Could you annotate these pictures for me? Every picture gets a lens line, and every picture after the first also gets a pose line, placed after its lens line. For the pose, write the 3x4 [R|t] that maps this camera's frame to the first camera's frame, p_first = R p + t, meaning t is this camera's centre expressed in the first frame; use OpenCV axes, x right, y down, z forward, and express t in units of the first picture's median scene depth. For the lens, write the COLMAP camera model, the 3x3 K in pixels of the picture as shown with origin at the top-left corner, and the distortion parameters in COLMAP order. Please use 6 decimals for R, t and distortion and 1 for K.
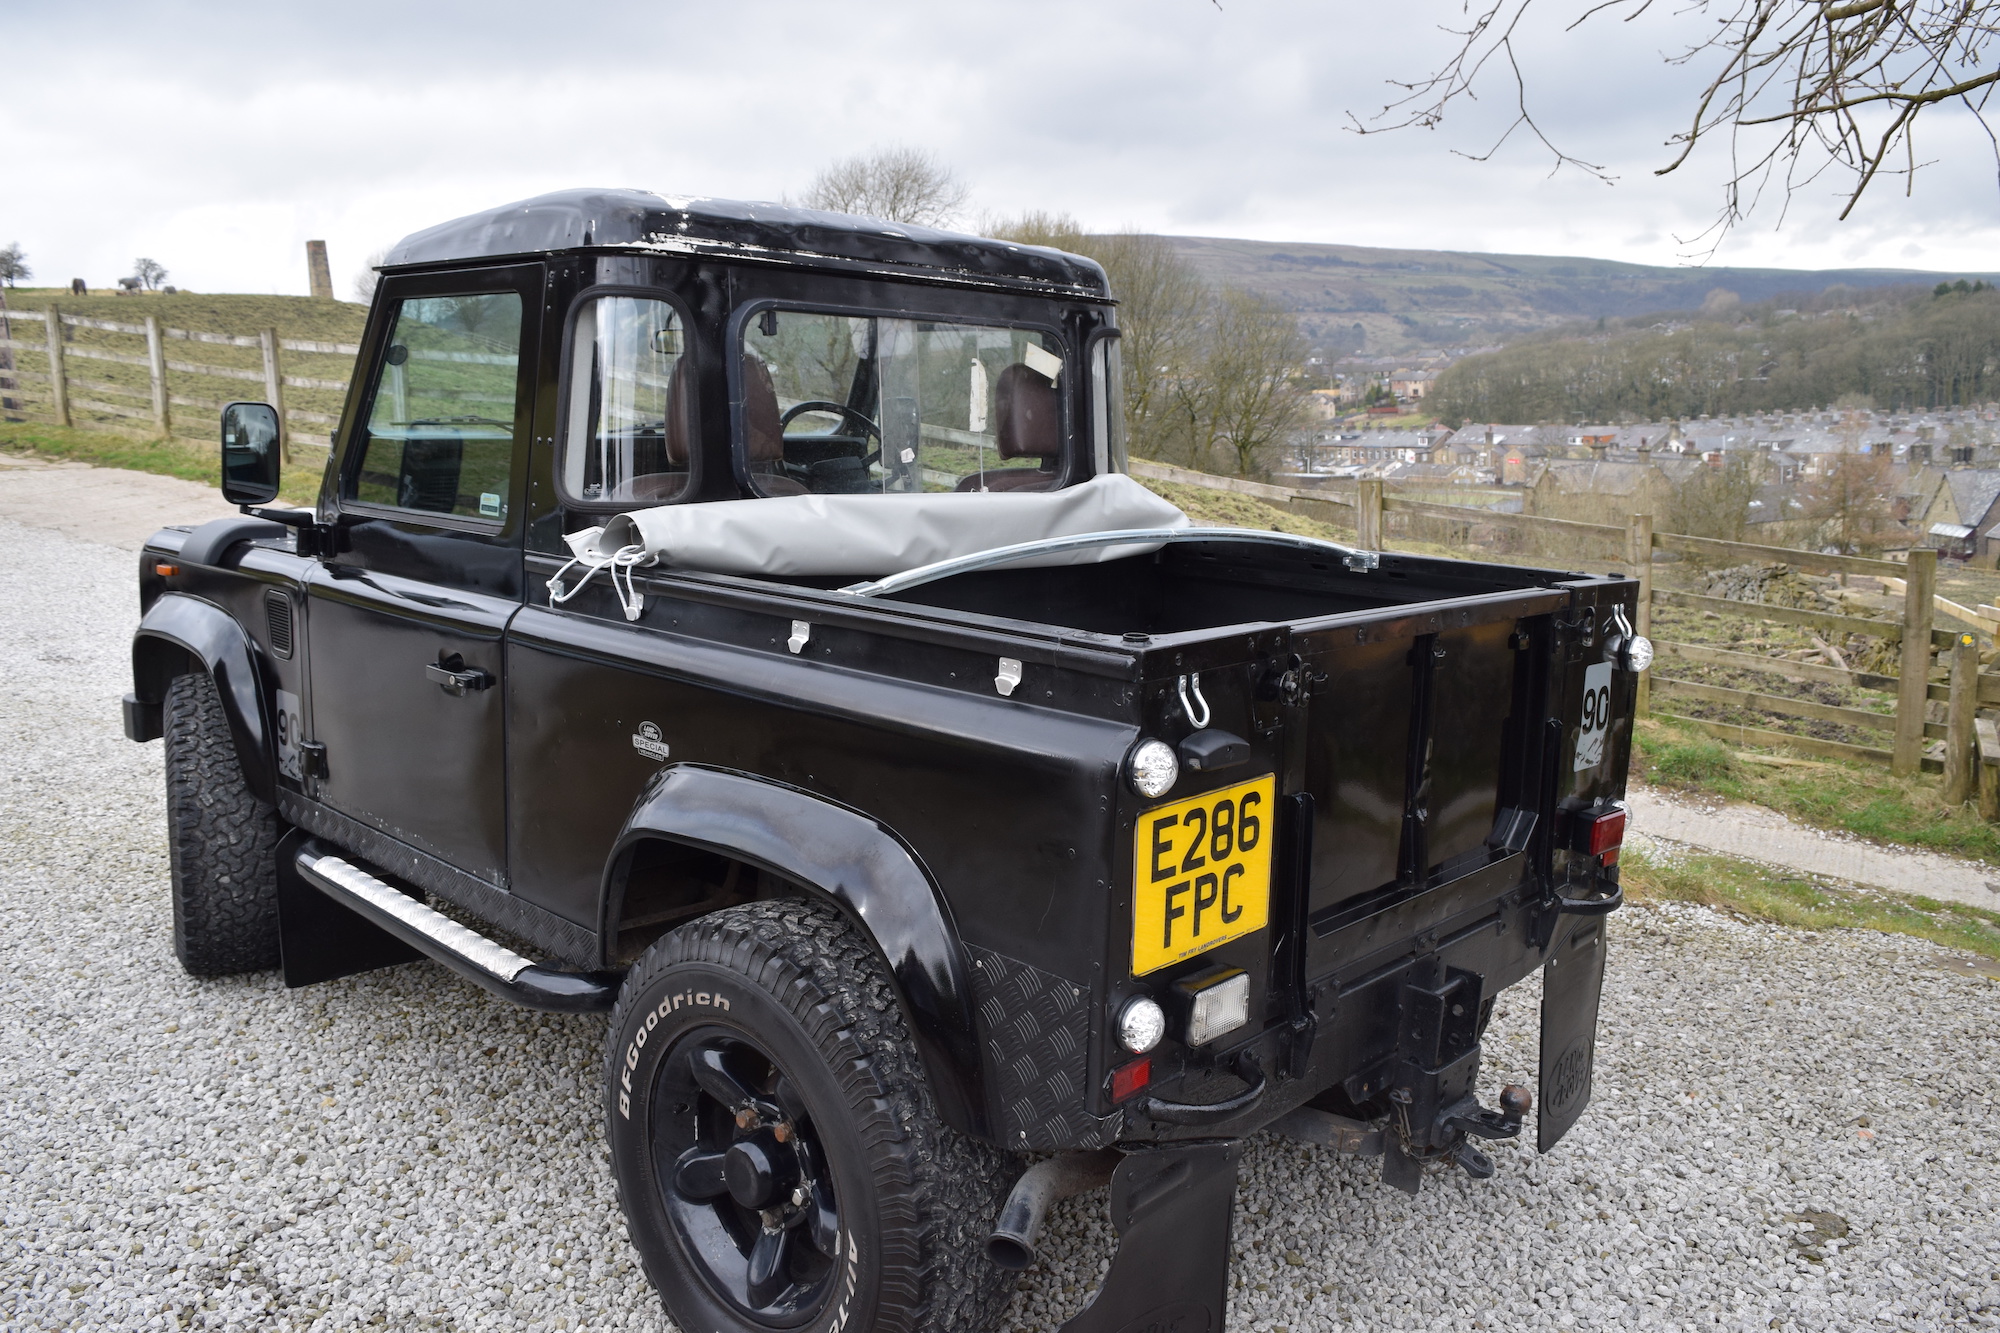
lens RADIAL K [[1556.4, 0, 1011.1], [0, 1556.4, 669.2], [0, 0, 1]] dist [-0.093531, 0.012941]
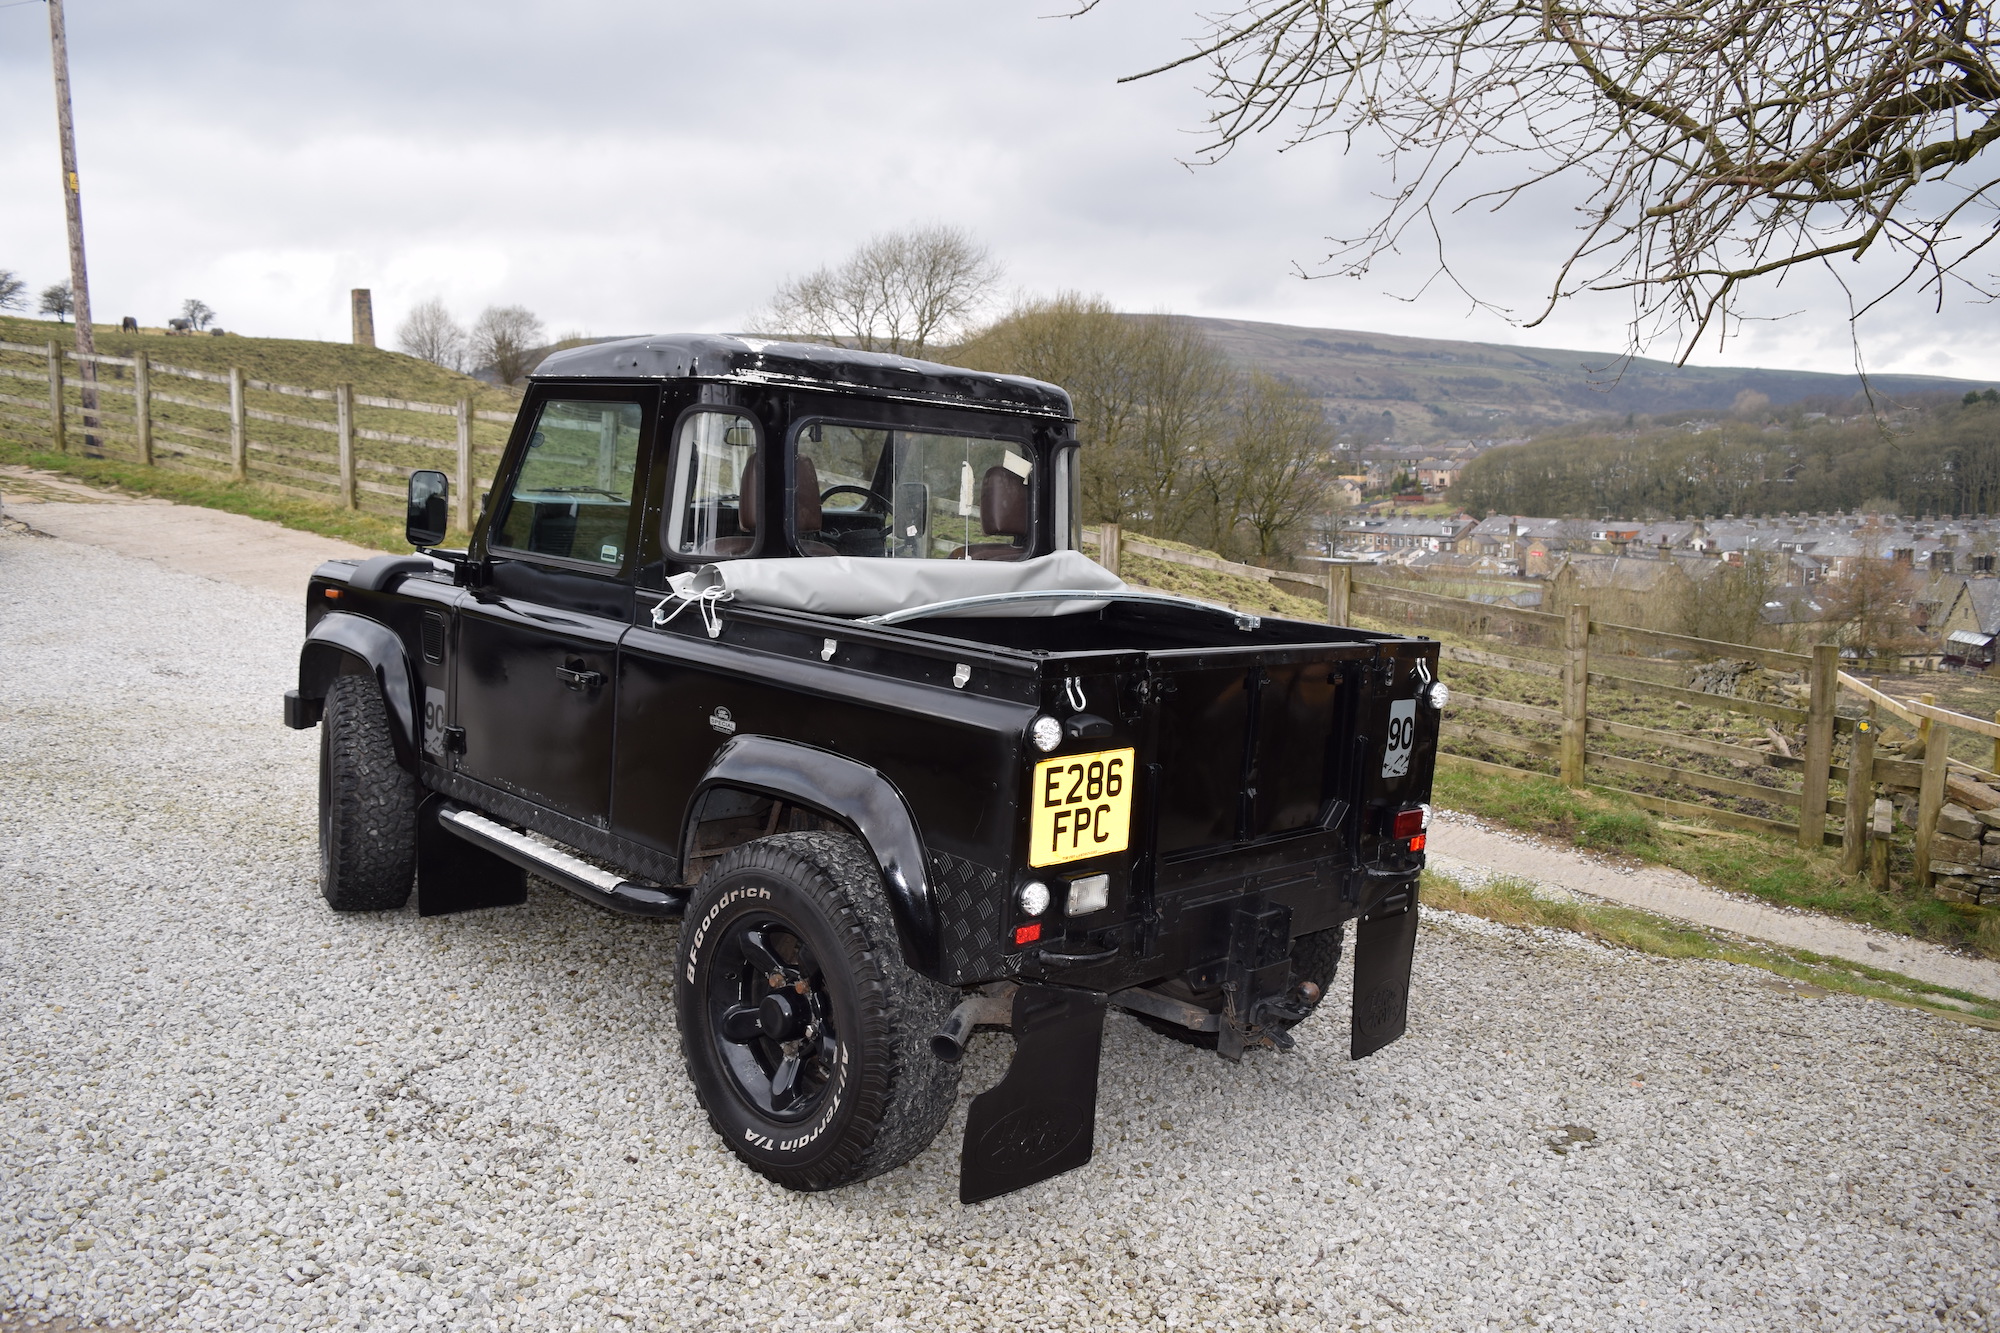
lens RADIAL K [[1556.4, 0, 1011.1], [0, 1556.4, 669.2], [0, 0, 1]] dist [-0.093531, 0.012941]
pose [[0.999076, 0.041037, -0.012760, 0.040400], [-0.041582, 0.998081, -0.045876, 0.040423], [0.010853, 0.046365, 0.998866, -0.338123]]
